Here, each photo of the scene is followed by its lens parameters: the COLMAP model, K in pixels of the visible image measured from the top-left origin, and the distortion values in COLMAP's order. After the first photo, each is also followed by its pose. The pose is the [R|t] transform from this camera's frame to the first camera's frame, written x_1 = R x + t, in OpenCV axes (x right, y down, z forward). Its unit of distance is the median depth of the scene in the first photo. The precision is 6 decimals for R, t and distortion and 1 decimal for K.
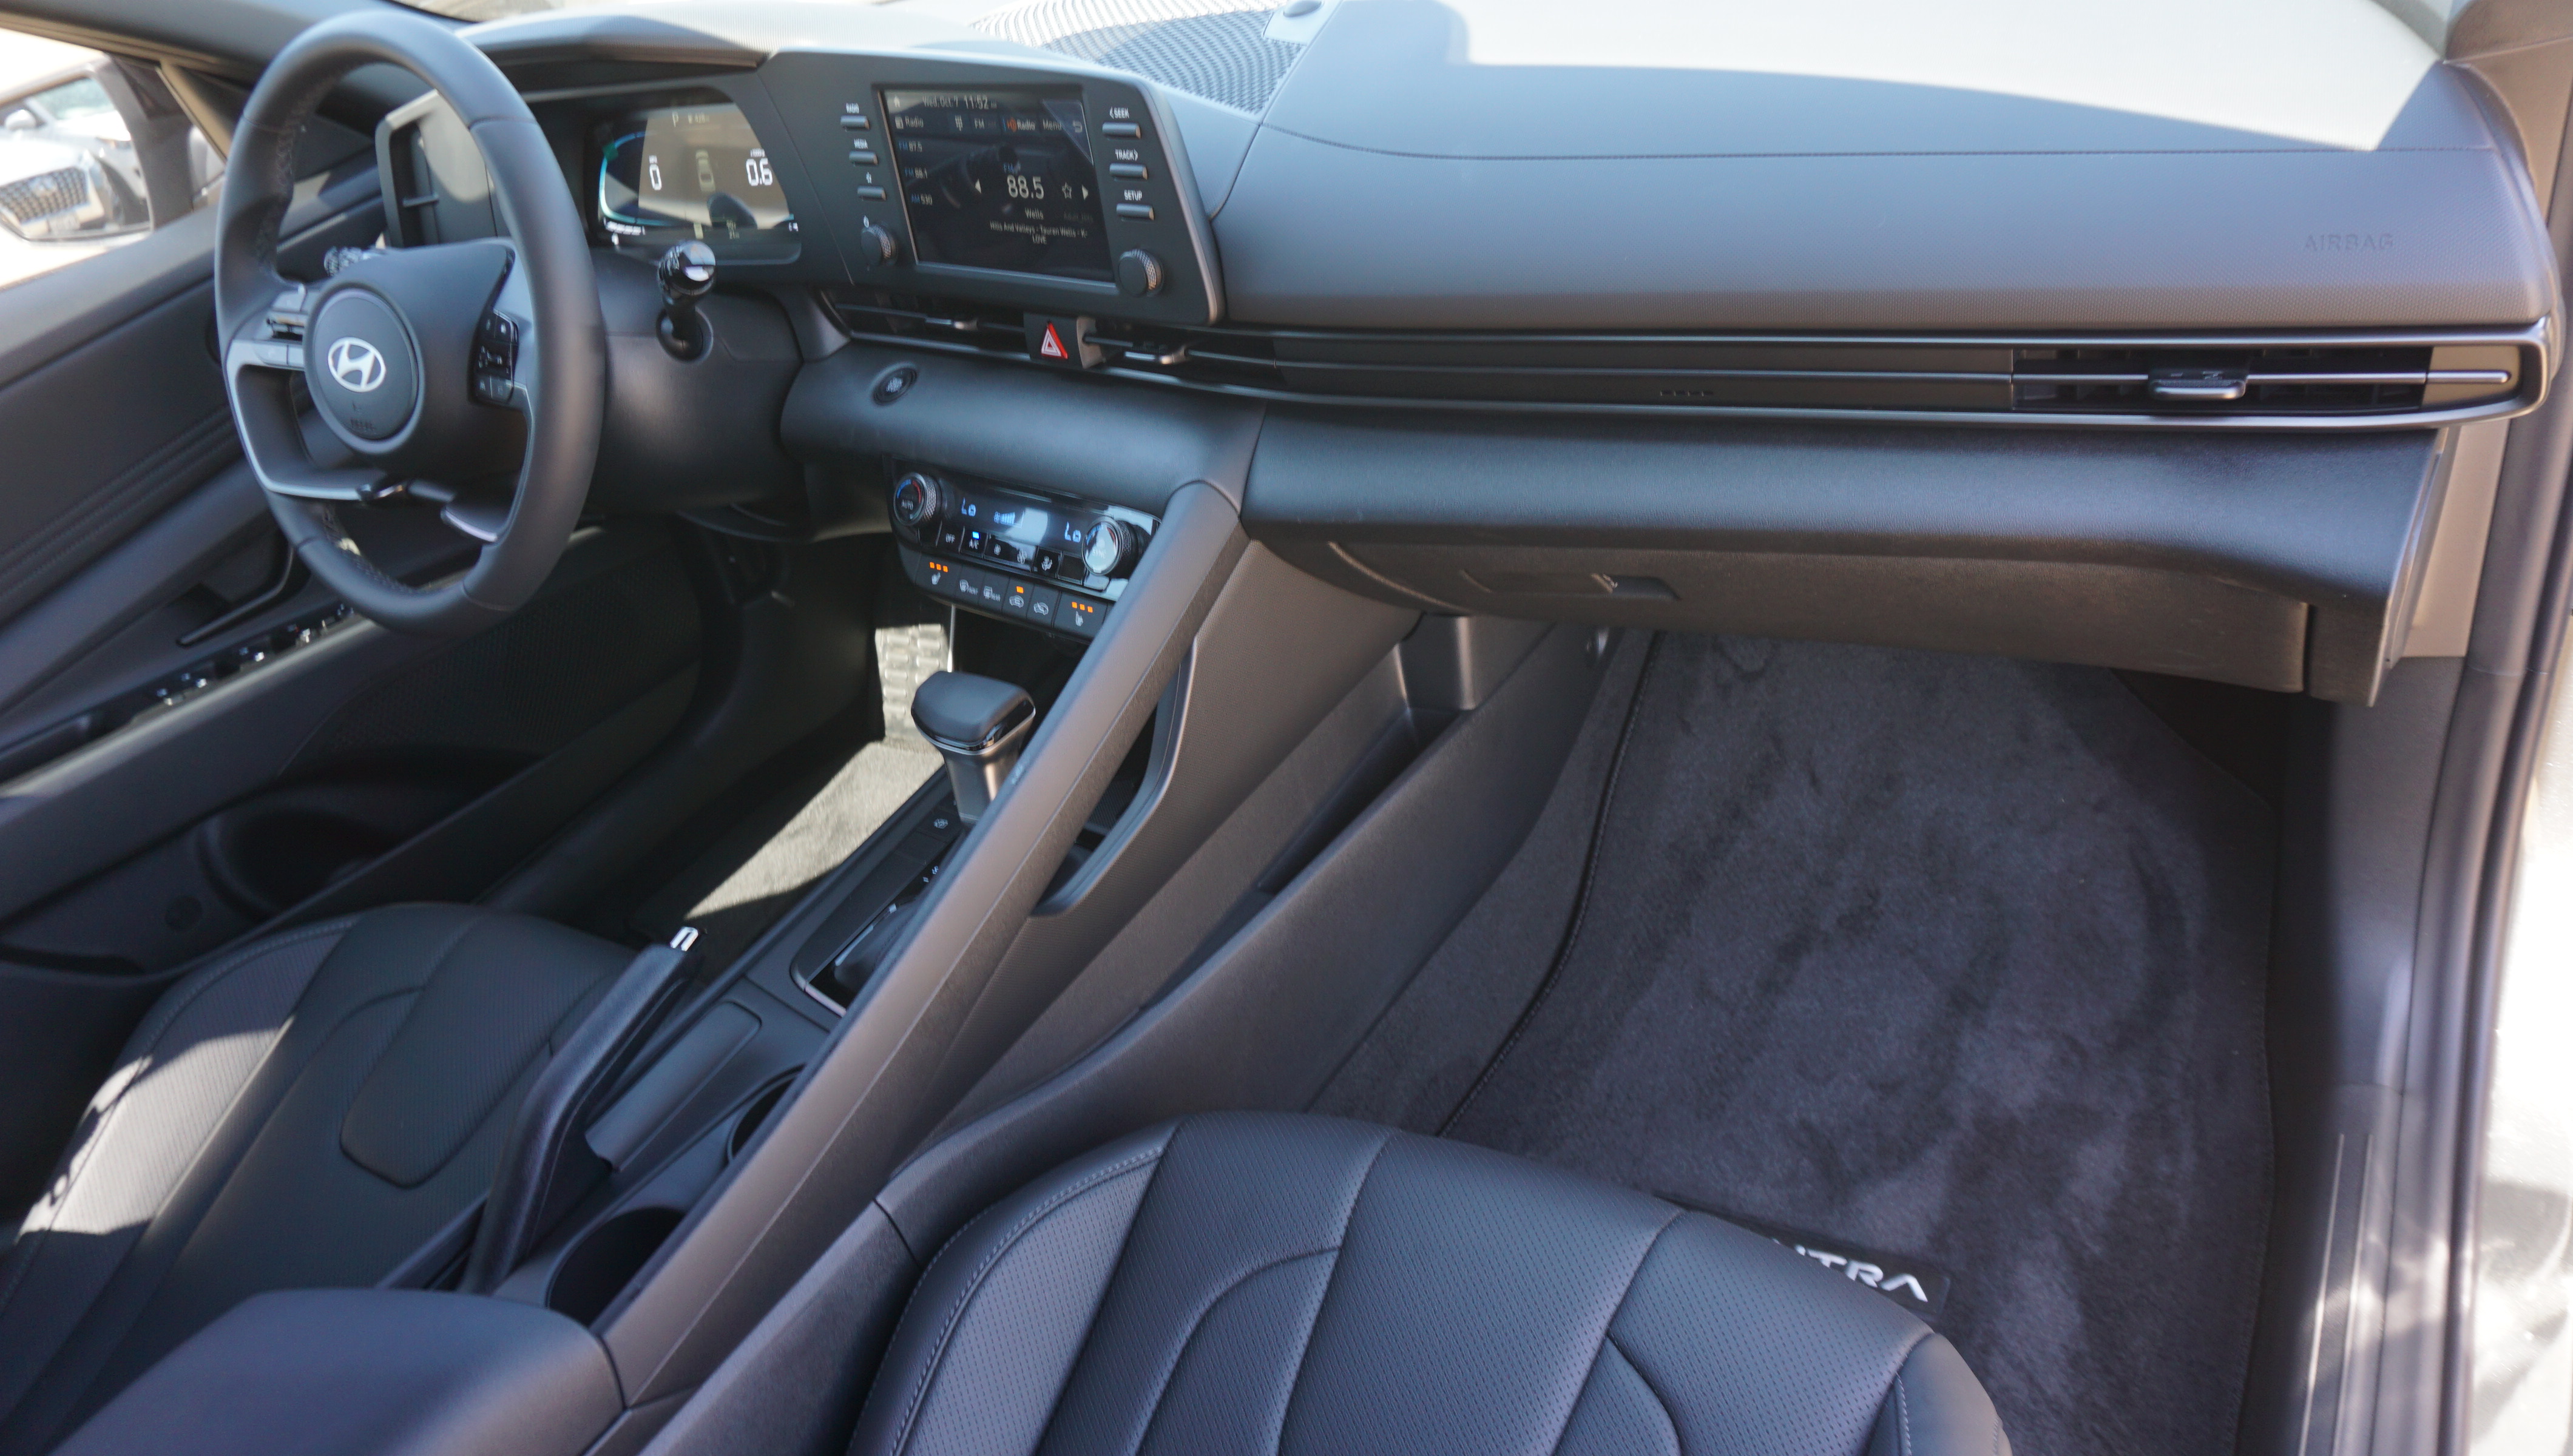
lens RADIAL K [[1722.4, 0, 1286.5], [0, 1722.4, 728.0], [0, 0, 1]] dist [-0.040625, 0.025911]
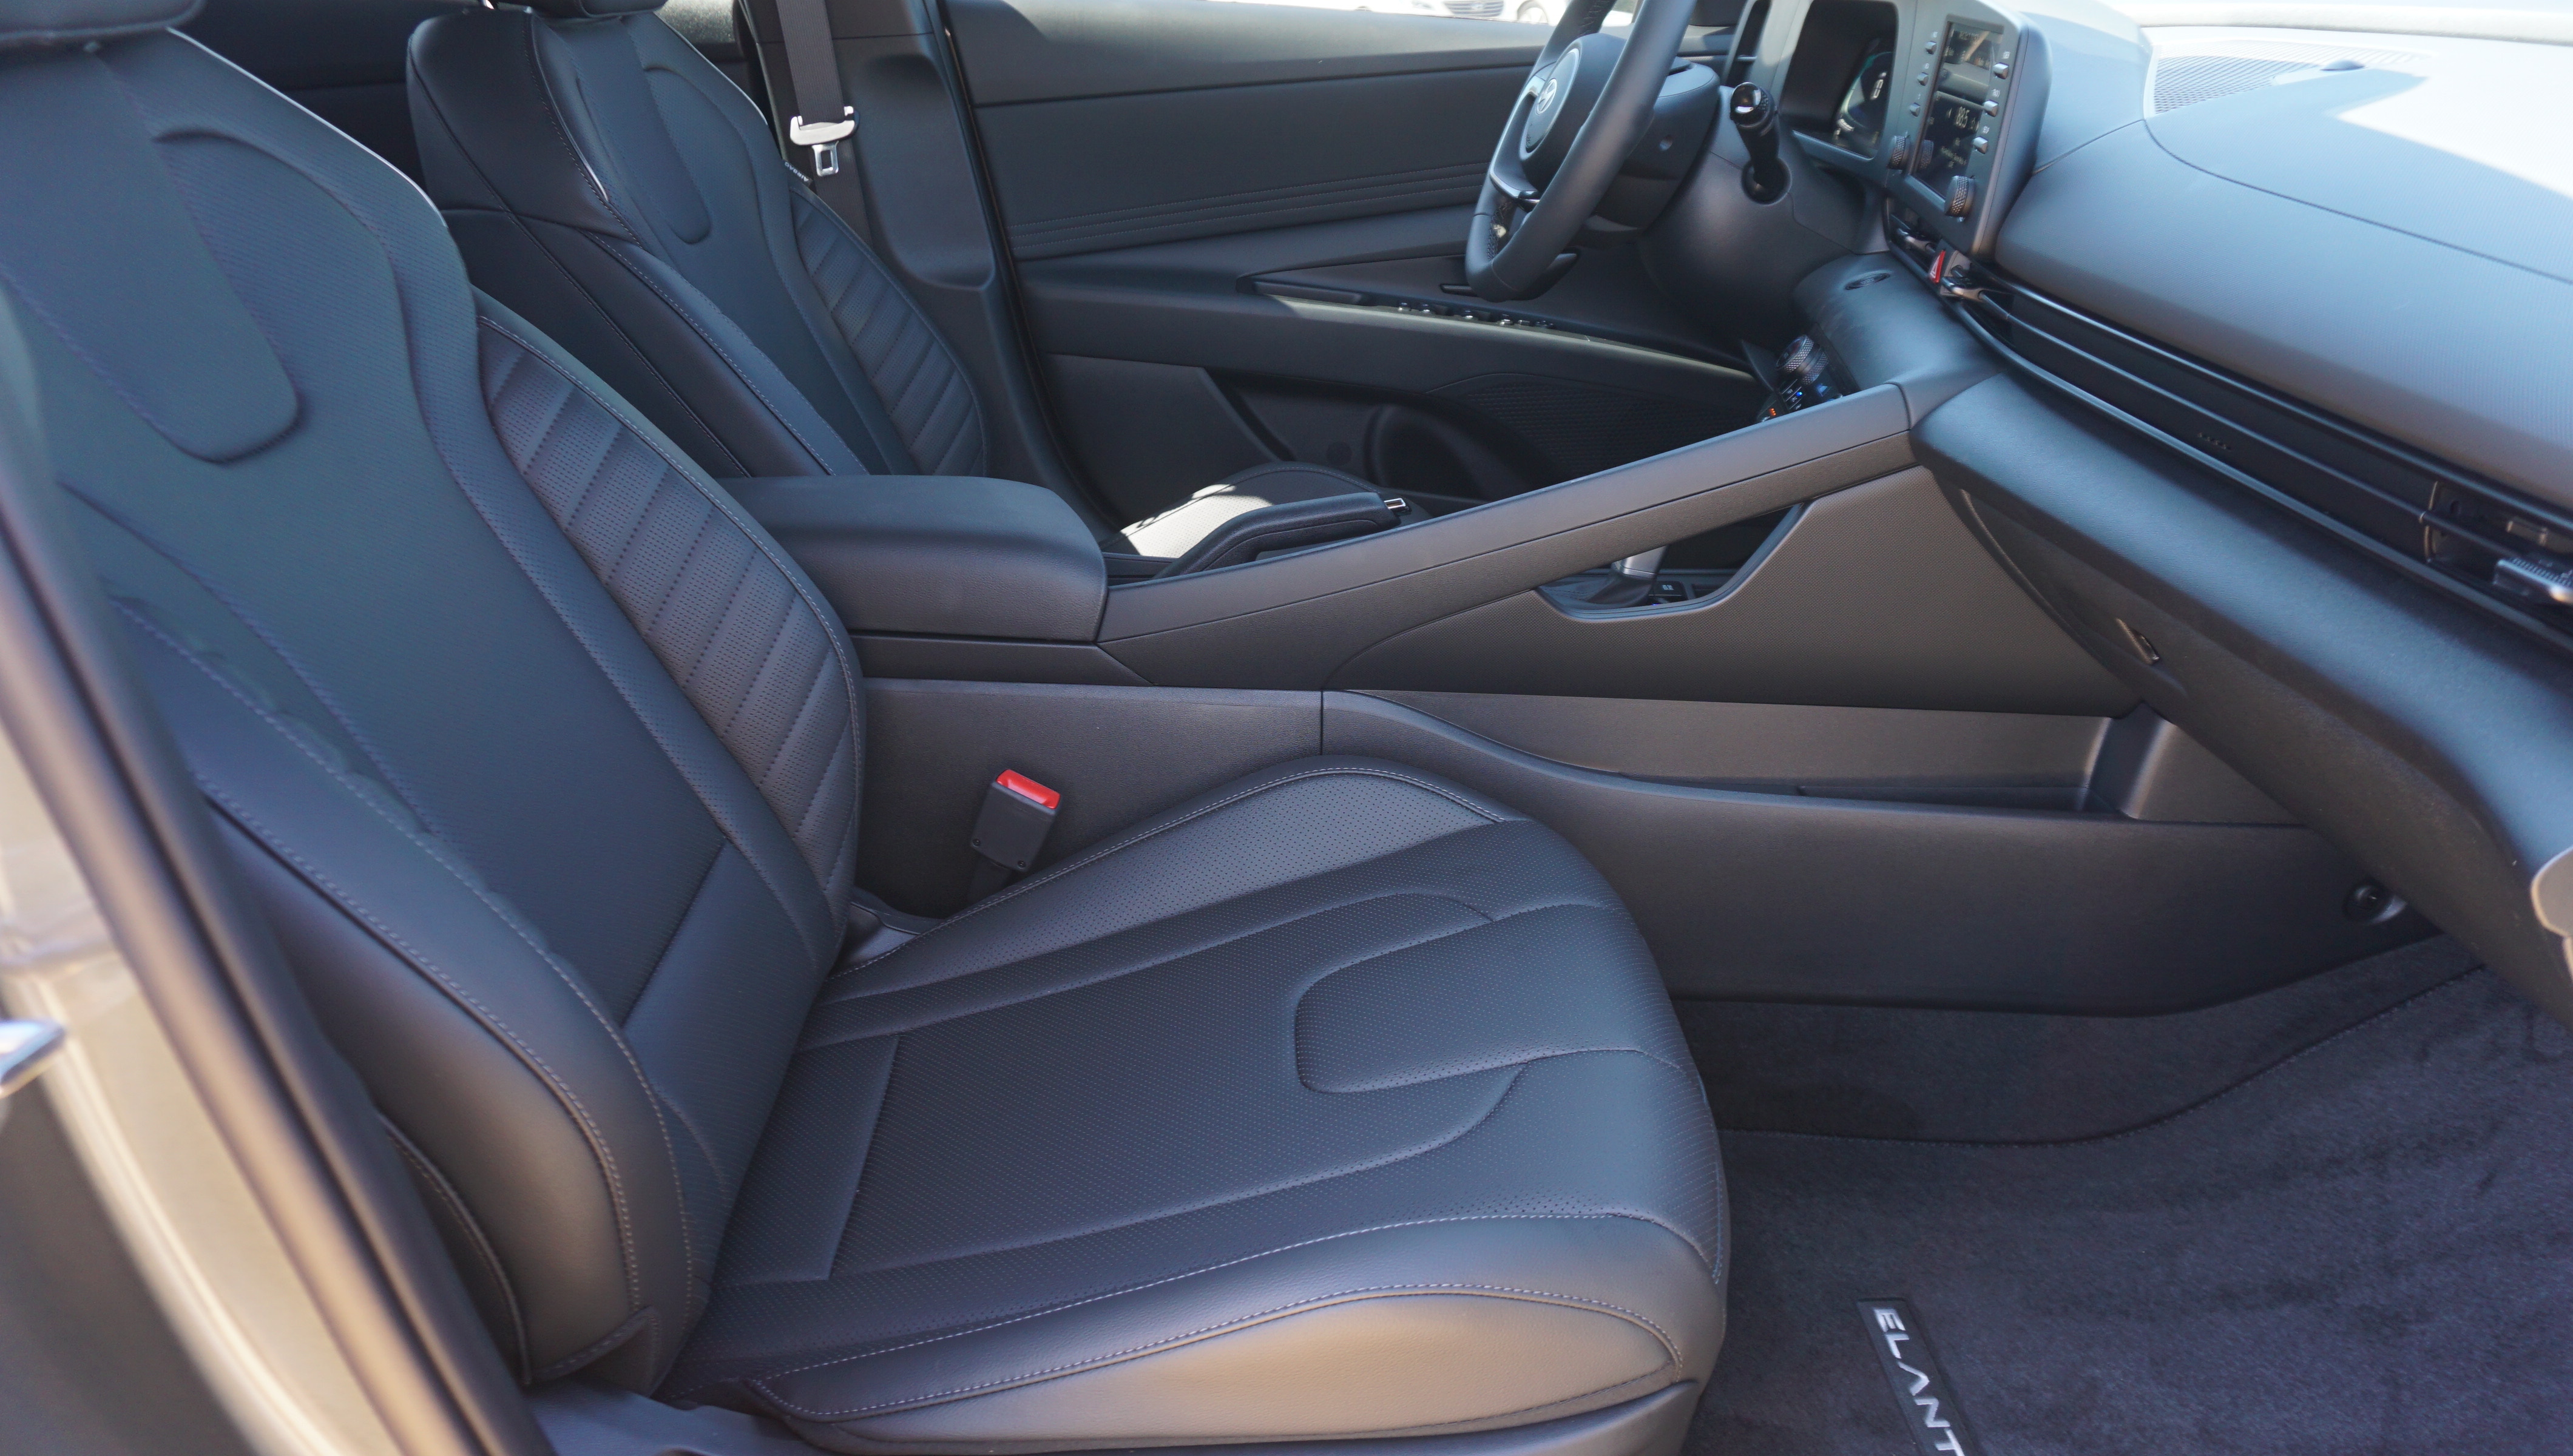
lens RADIAL K [[1736.3, 0, 1286.5], [0, 1736.3, 728.0], [0, 0, 1]] dist [-0.046979, 0.025484]
pose [[0.497804, 0.535928, -0.681889, 0.578938], [-0.577461, 0.791428, 0.200452, 0.033584], [0.647093, 0.293979, 0.703453, 0.024920]]
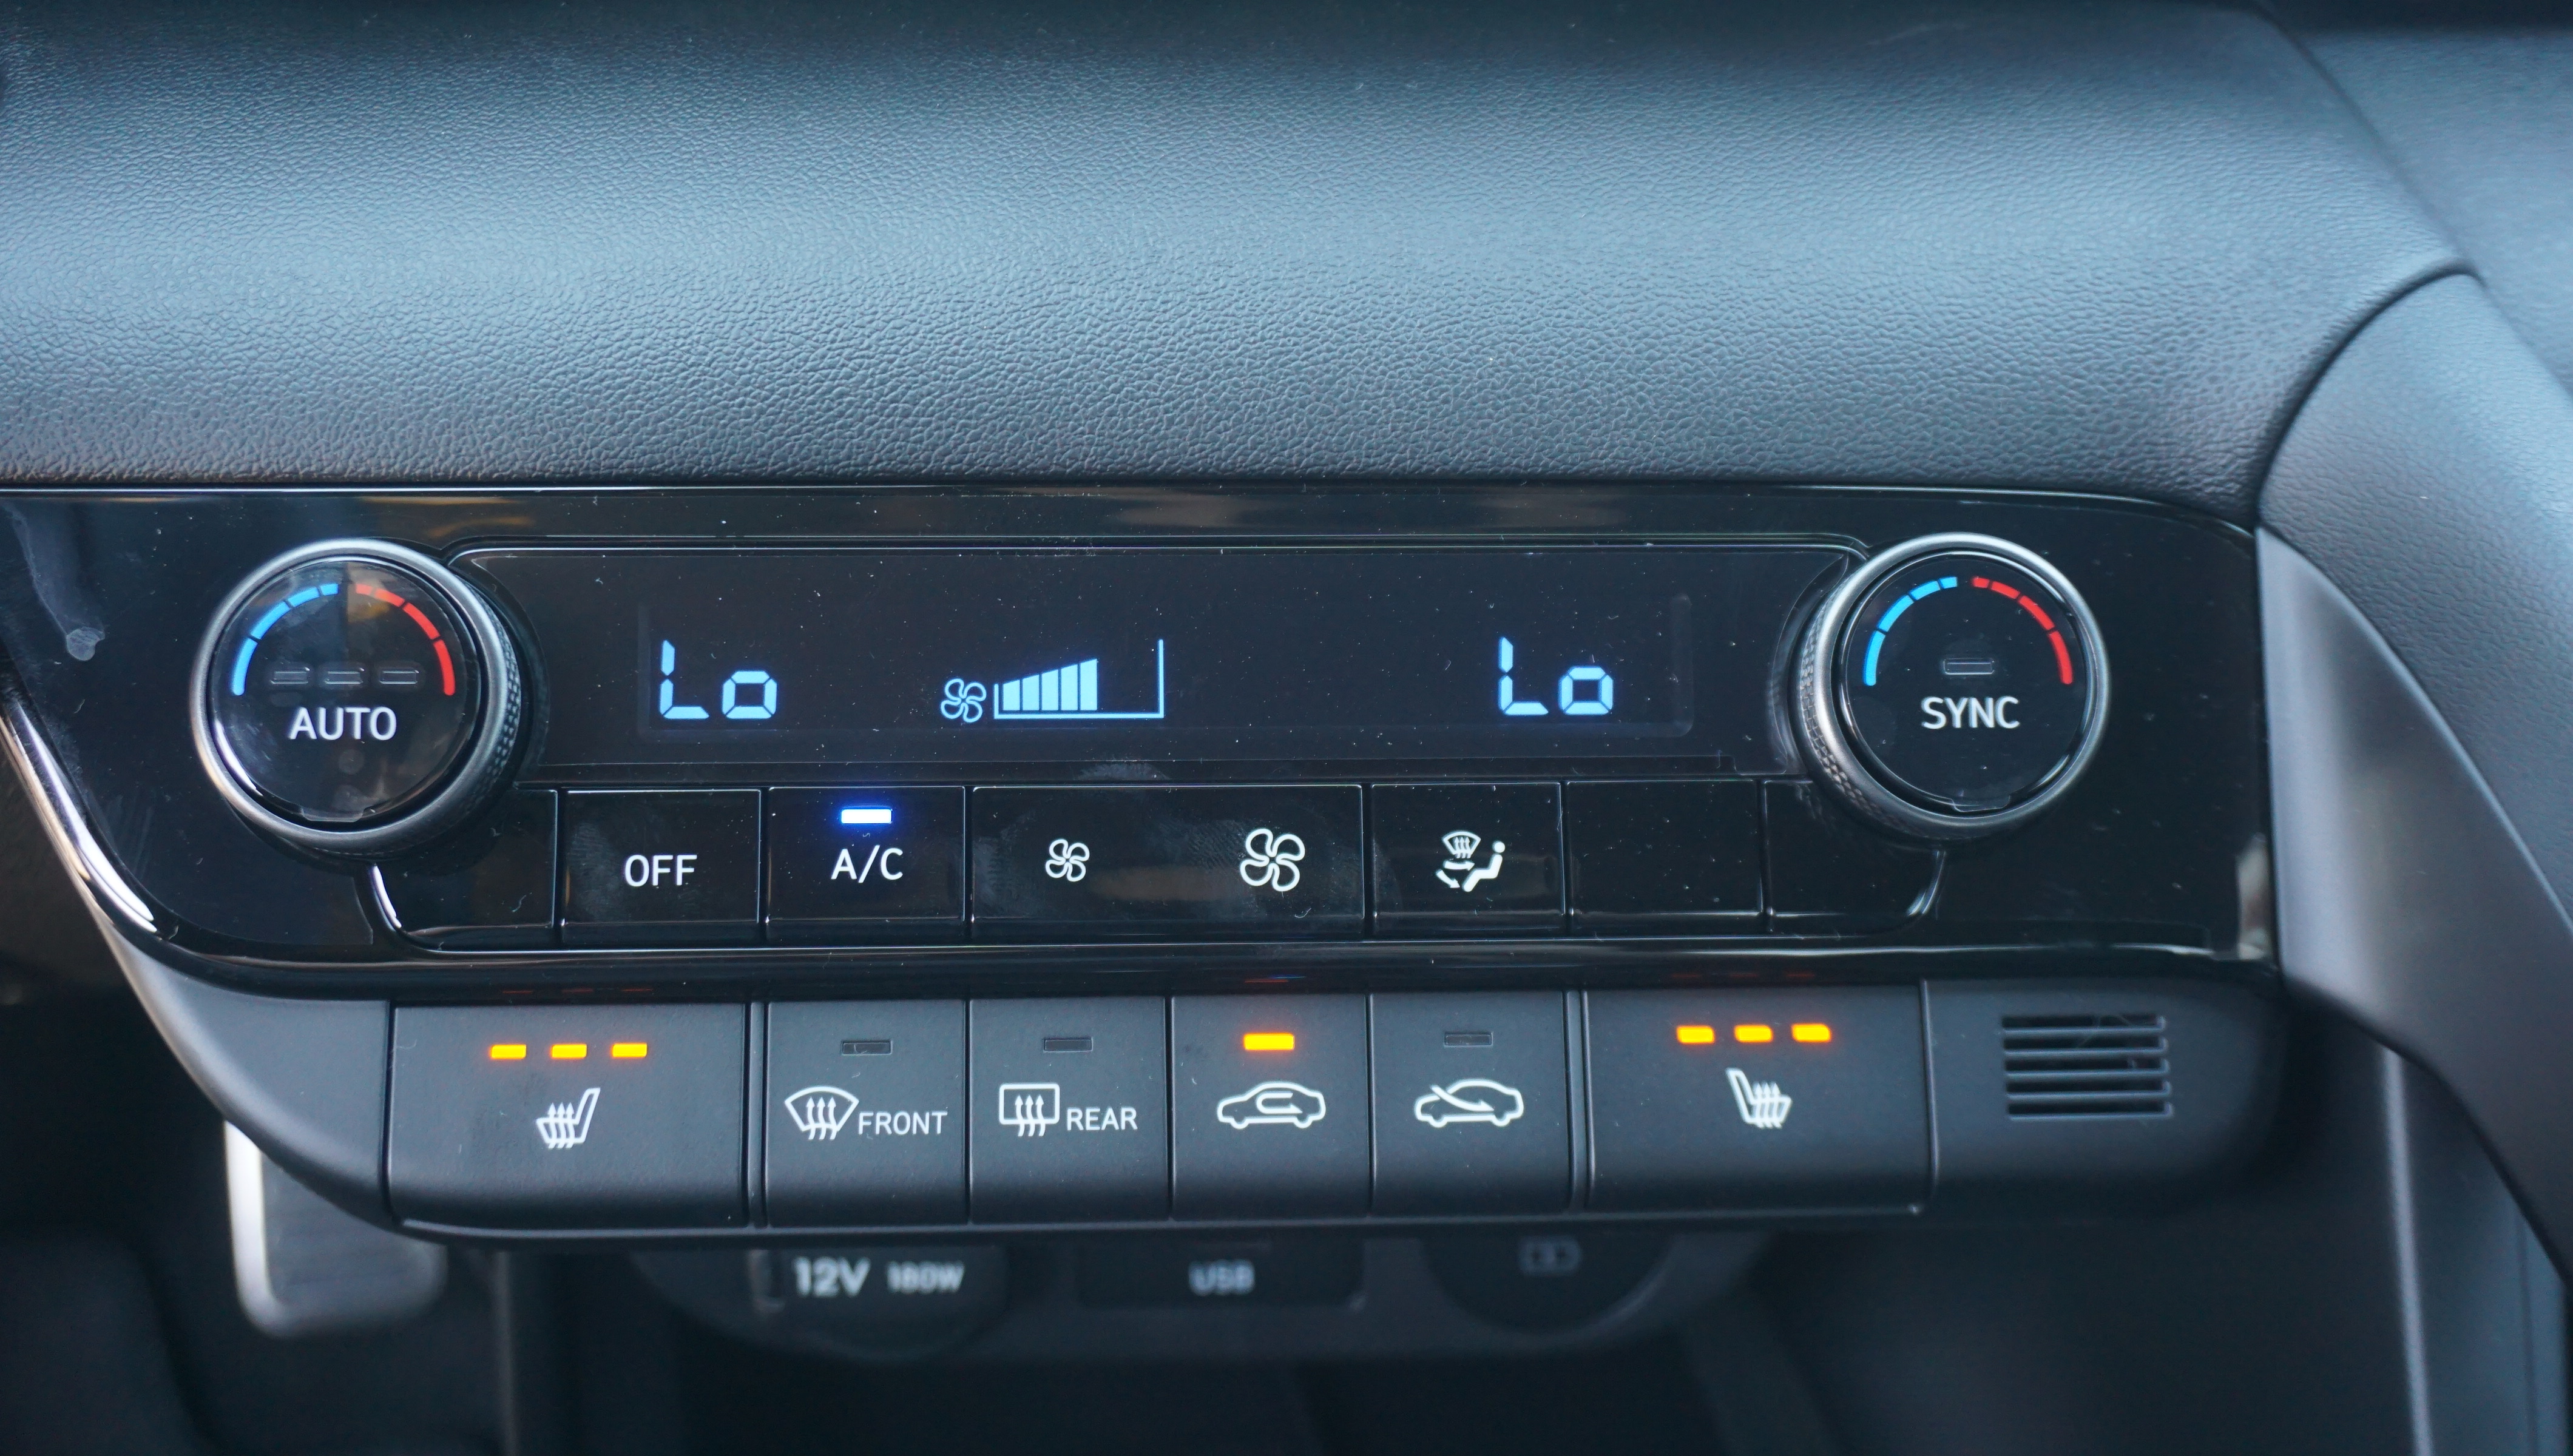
lens RADIAL K [[2972.3, 0, 1286.5], [0, 2972.3, 728.0], [0, 0, 1]] dist [-0.000257, 0.005806]
pose [[0.717959, -0.141445, 0.681563, -0.365875], [0.247114, 0.967152, -0.059597, -0.093283], [-0.650746, 0.211212, 0.729328, 0.760221]]
